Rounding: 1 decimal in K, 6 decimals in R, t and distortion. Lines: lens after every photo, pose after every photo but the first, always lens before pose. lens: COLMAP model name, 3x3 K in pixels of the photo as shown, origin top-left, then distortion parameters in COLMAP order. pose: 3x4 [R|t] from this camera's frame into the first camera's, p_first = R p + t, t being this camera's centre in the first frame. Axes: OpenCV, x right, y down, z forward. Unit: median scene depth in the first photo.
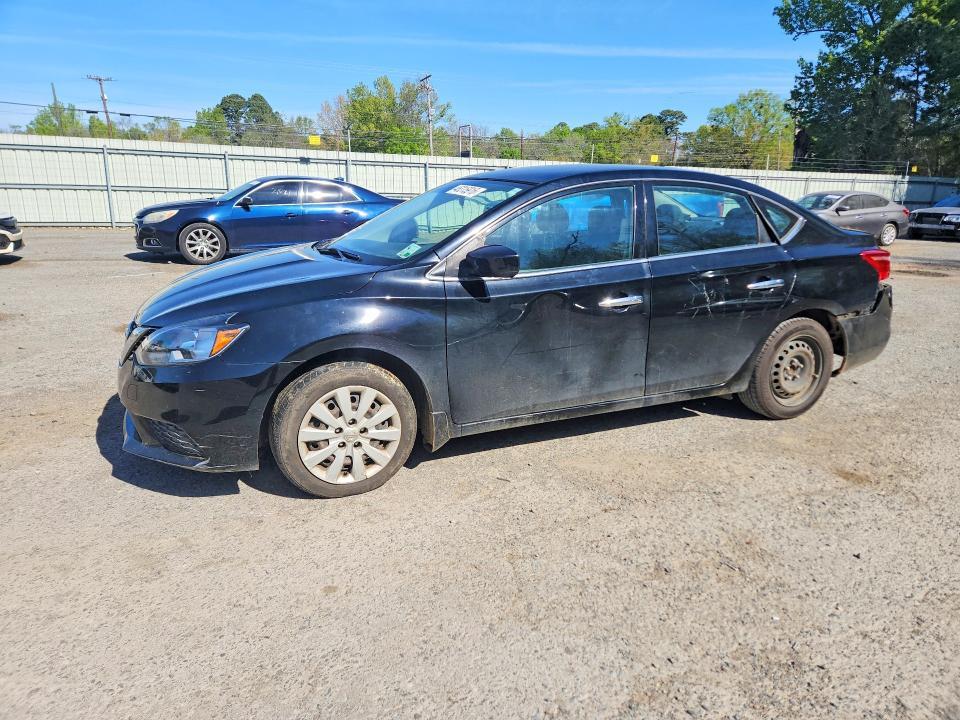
lens RADIAL K [[630.2, 0, 476.6], [0, 630.2, 355.9], [0, 0, 1]] dist [0.074896, -0.060476]
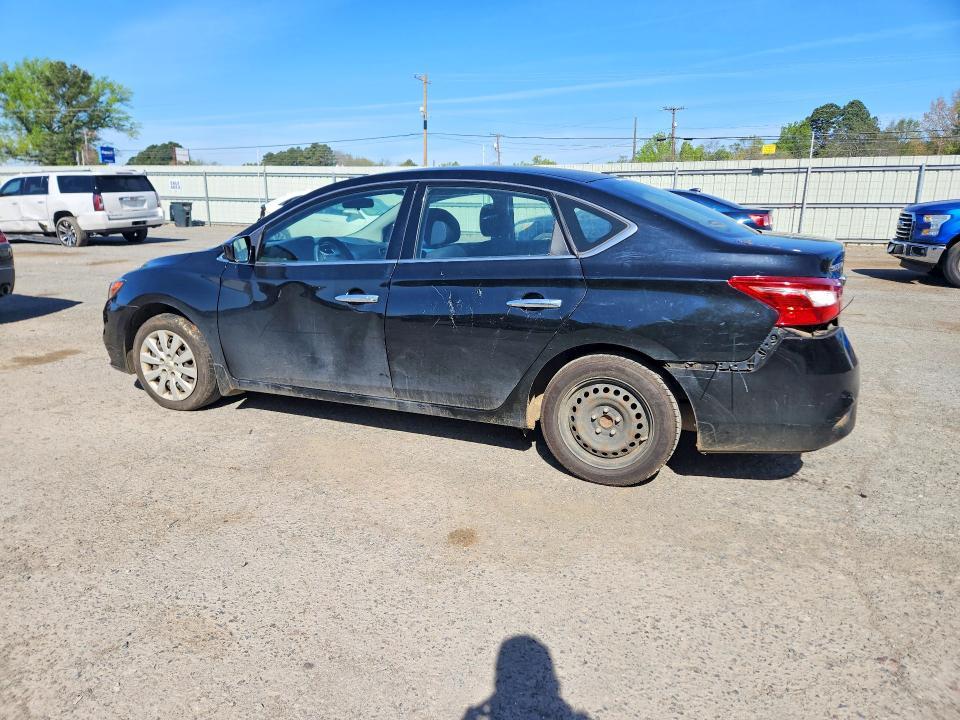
lens RADIAL K [[630.2, 0, 476.6], [0, 630.2, 355.9], [0, 0, 1]] dist [0.074896, -0.060476]
pose [[0.673466, 0.161219, -0.721424, 1.081429], [-0.178183, 0.982556, 0.053237, -0.080239], [0.717422, 0.092692, 0.690444, 0.415028]]
